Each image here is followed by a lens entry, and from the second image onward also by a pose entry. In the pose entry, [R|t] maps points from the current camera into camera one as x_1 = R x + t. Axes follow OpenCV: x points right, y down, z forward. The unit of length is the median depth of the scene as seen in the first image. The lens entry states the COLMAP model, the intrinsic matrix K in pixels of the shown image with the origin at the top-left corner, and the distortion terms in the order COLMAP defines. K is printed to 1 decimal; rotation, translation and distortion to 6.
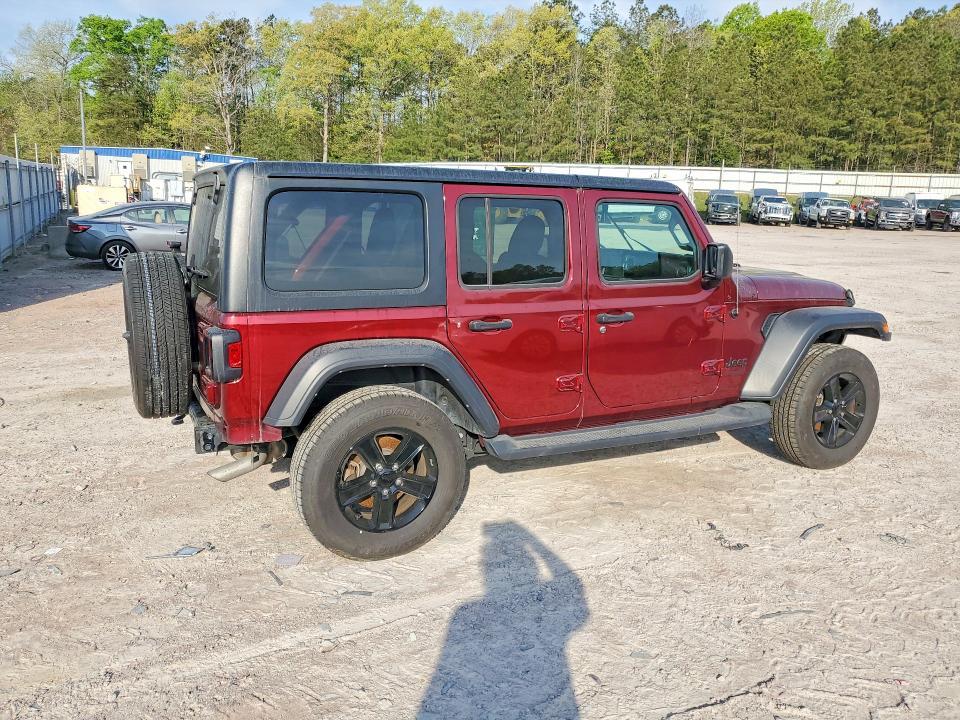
lens RADIAL K [[747.1, 0, 482.6], [0, 747.1, 357.9], [0, 0, 1]] dist [0.008006, 0.010756]
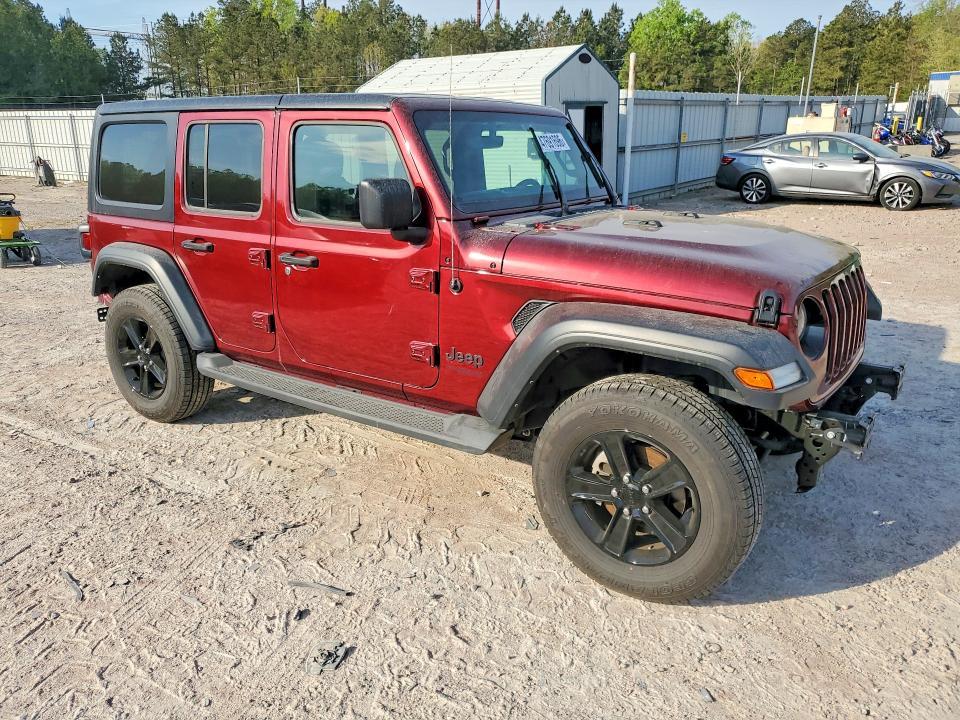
lens RADIAL K [[767.0, 0, 480.0], [0, 767.0, 360.0], [0, 0, 1]] dist [0.001832, 0.000074]
pose [[0.463870, 0.237720, -0.853413, 0.291336], [-0.169457, 0.969347, 0.177906, -0.036968], [0.869545, 0.062092, 0.489934, 0.203700]]
